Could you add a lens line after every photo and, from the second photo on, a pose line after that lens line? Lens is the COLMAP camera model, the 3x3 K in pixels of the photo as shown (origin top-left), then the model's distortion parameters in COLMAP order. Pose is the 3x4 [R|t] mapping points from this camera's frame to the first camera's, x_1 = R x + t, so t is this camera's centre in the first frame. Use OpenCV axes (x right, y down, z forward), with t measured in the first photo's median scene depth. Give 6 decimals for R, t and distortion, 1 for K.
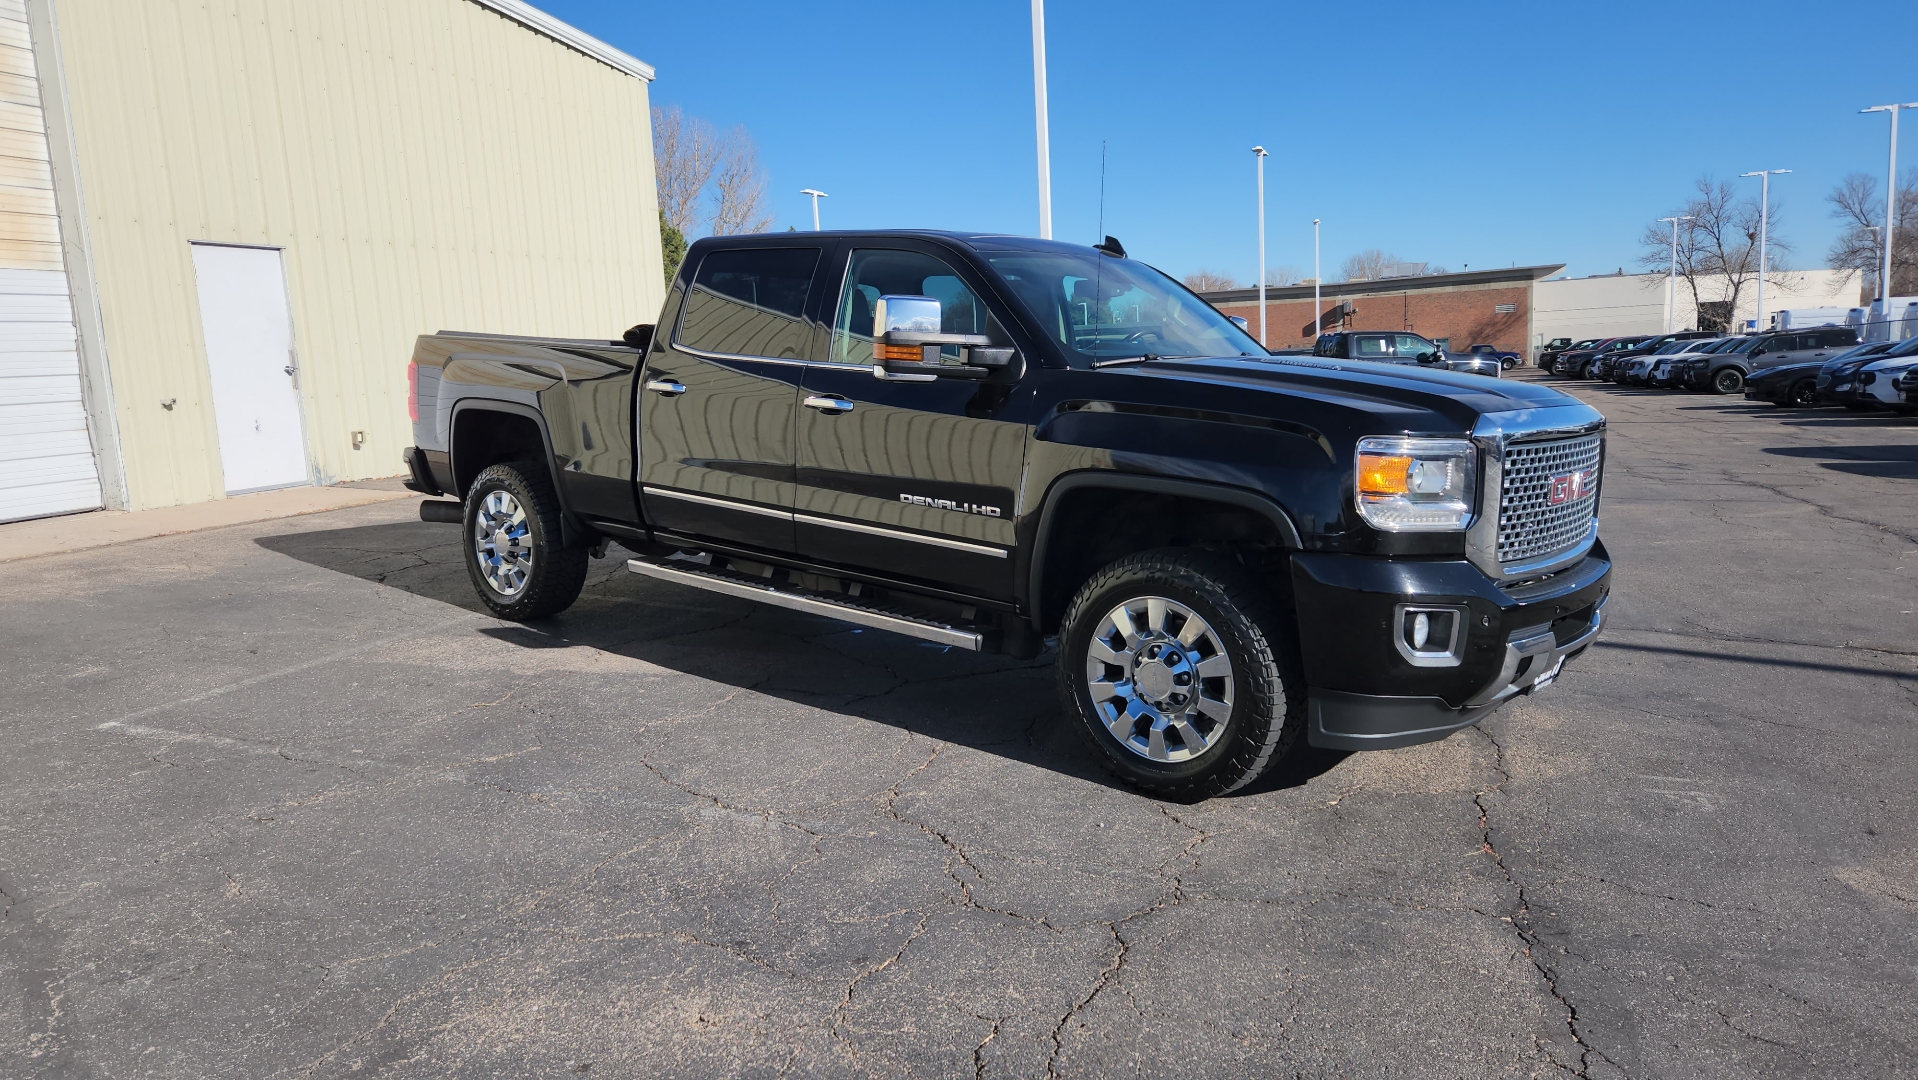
lens RADIAL K [[1281.3, 0, 925.7], [0, 1281.3, 536.8], [0, 0, 1]] dist [0.070157, -0.055540]
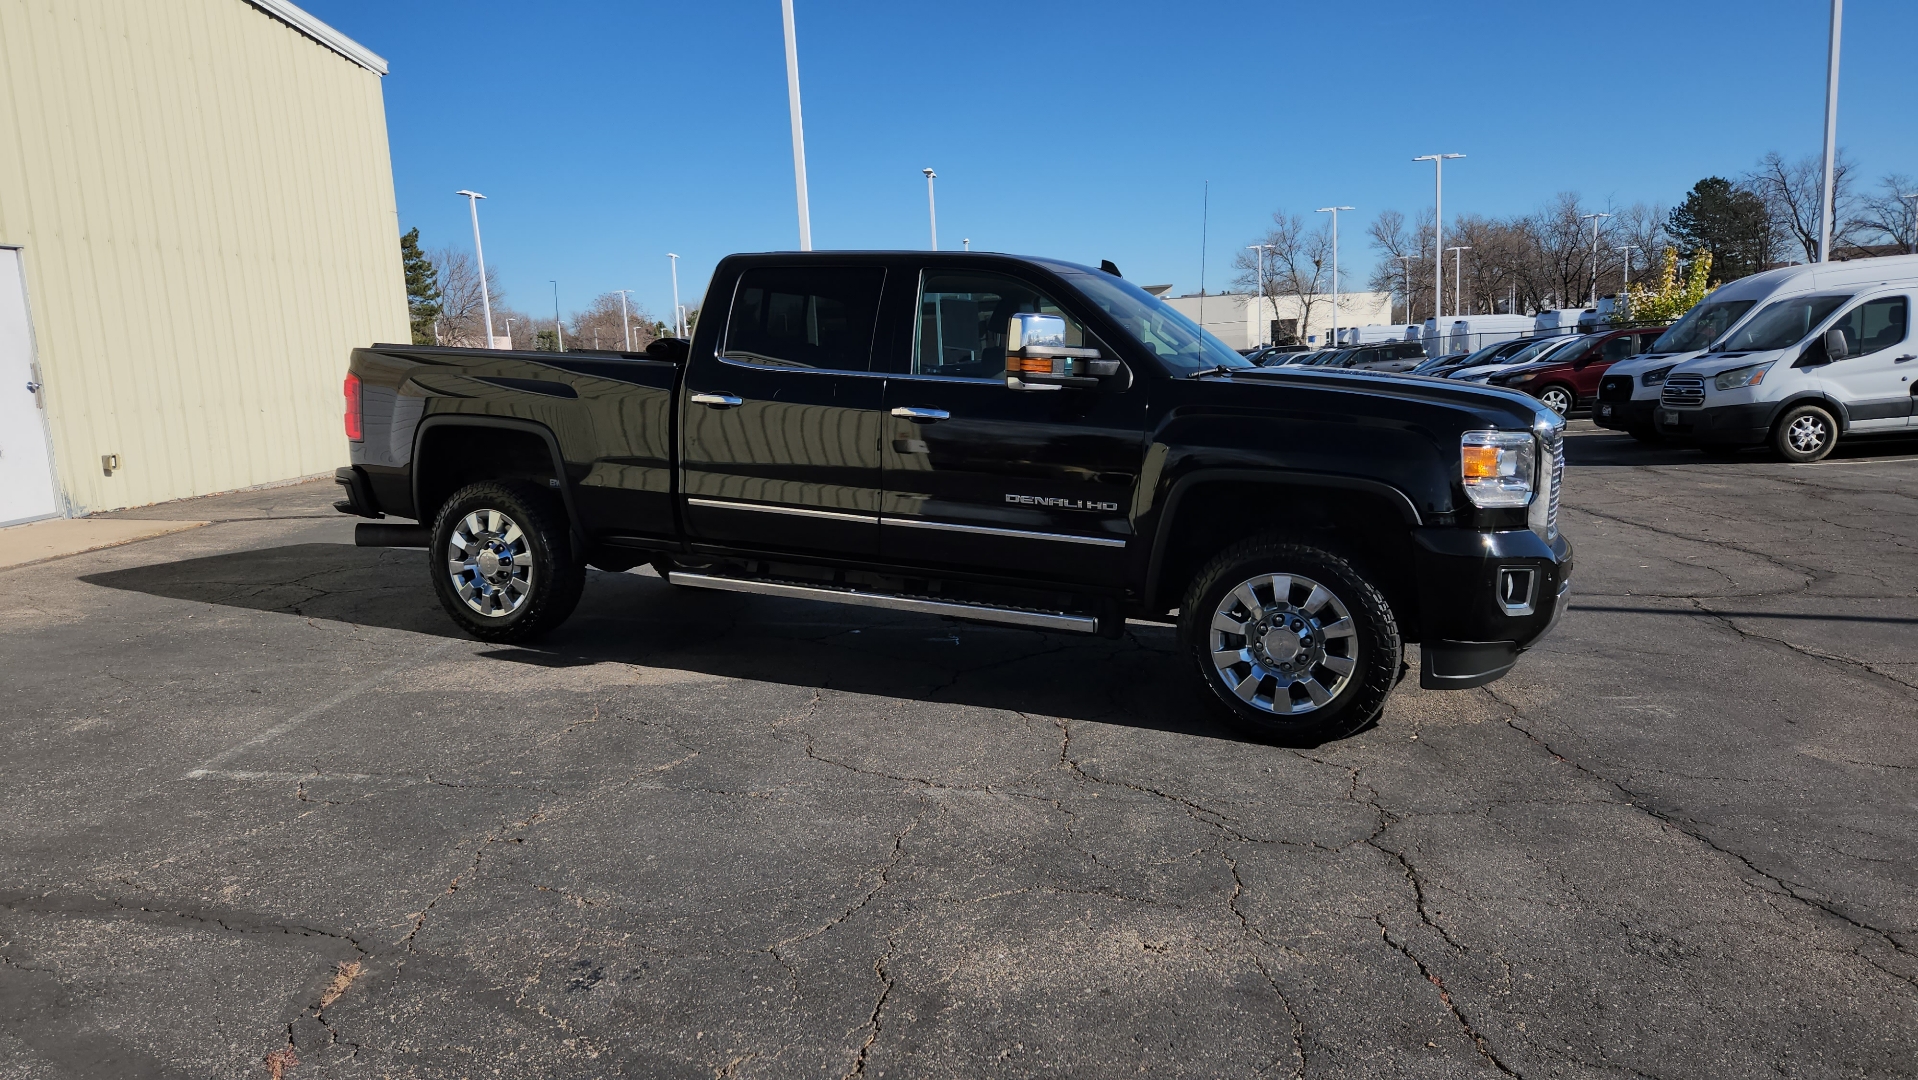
lens RADIAL K [[1281.3, 0, 933.9], [0, 1281.3, 537.3], [0, 0, 1]] dist [0.070157, -0.055540]
pose [[0.959454, -0.041380, 0.278810, -0.305910], [0.043584, 0.999048, -0.001709, 0.001670], [-0.278474, 0.013792, 0.960345, -0.024738]]
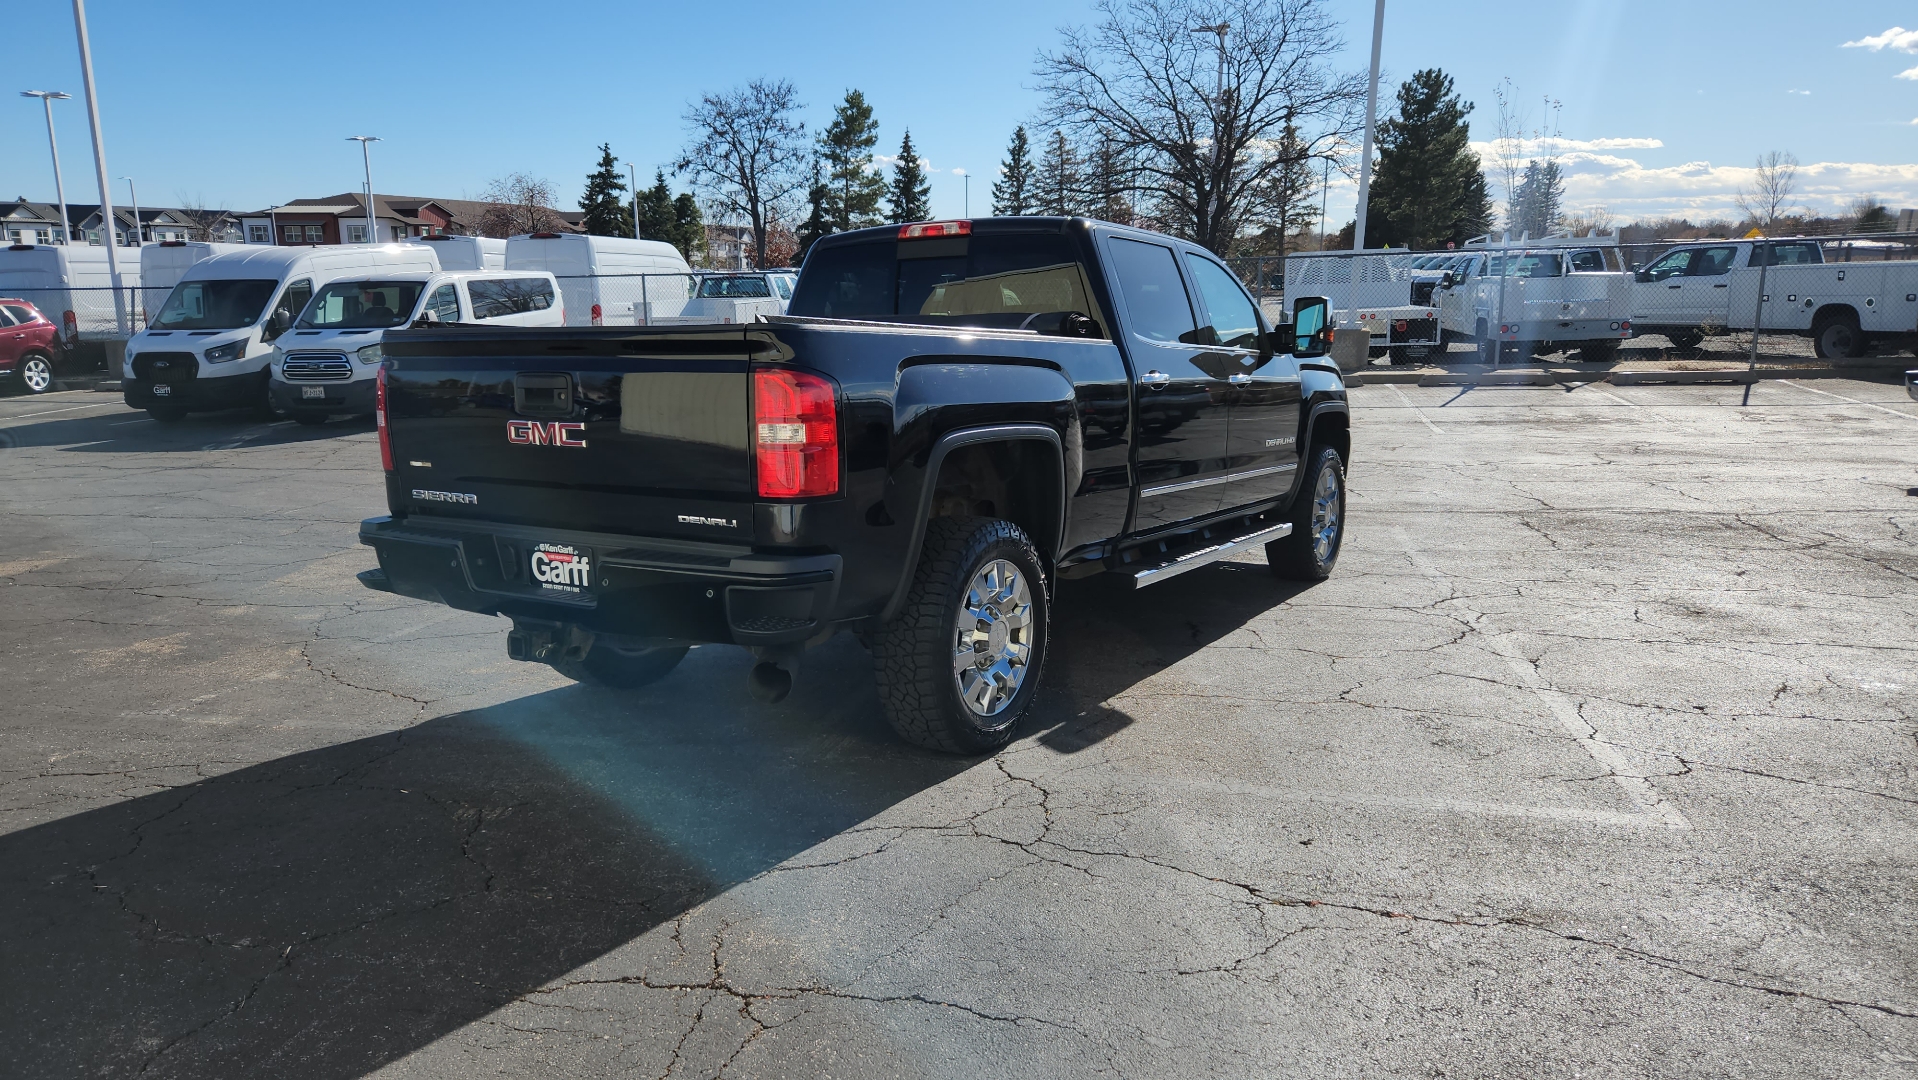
lens RADIAL K [[1281.3, 0, 926.9], [0, 1281.3, 553.5], [0, 0, 1]] dist [0.070157, -0.055540]
pose [[-0.138660, -0.172054, 0.975280, -1.060001], [0.149885, 0.969803, 0.192398, -0.187592], [-0.978932, 0.172858, -0.108684, 1.215136]]
